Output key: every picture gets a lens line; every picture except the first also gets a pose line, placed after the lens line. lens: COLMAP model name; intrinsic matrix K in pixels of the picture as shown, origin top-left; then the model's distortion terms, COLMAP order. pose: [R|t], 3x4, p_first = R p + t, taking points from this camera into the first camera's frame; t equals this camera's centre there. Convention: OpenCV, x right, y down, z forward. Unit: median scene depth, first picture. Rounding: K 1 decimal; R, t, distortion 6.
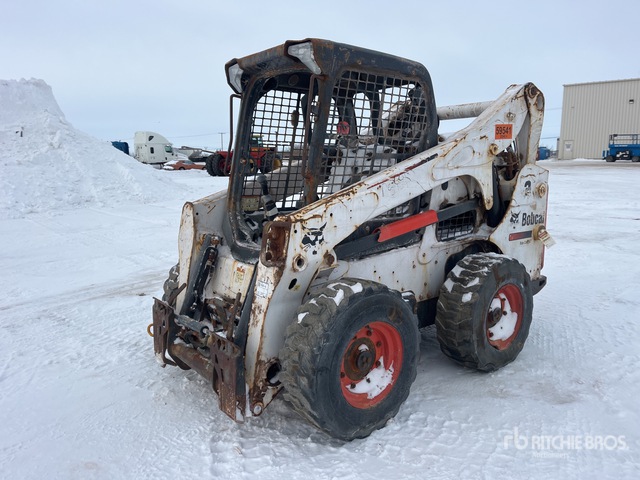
lens RADIAL K [[473.6, 0, 314.9], [0, 473.6, 242.9], [0, 0, 1]] dist [0.052817, -0.010673]
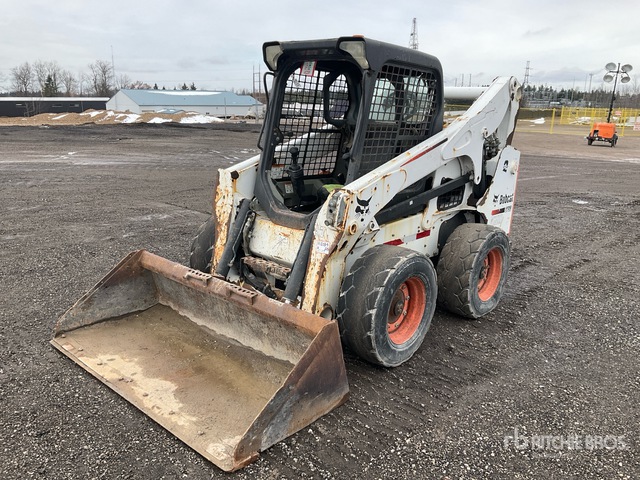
lens RADIAL K [[506.5, 0, 318.5], [0, 506.5, 242.6], [0, 0, 1]] dist [0.007282, 0.015228]
pose [[0.984804, 0.011944, 0.173260, -0.253245], [-0.026528, 0.996271, 0.082102, -0.019643], [-0.171633, -0.085451, 0.981448, -0.192714]]
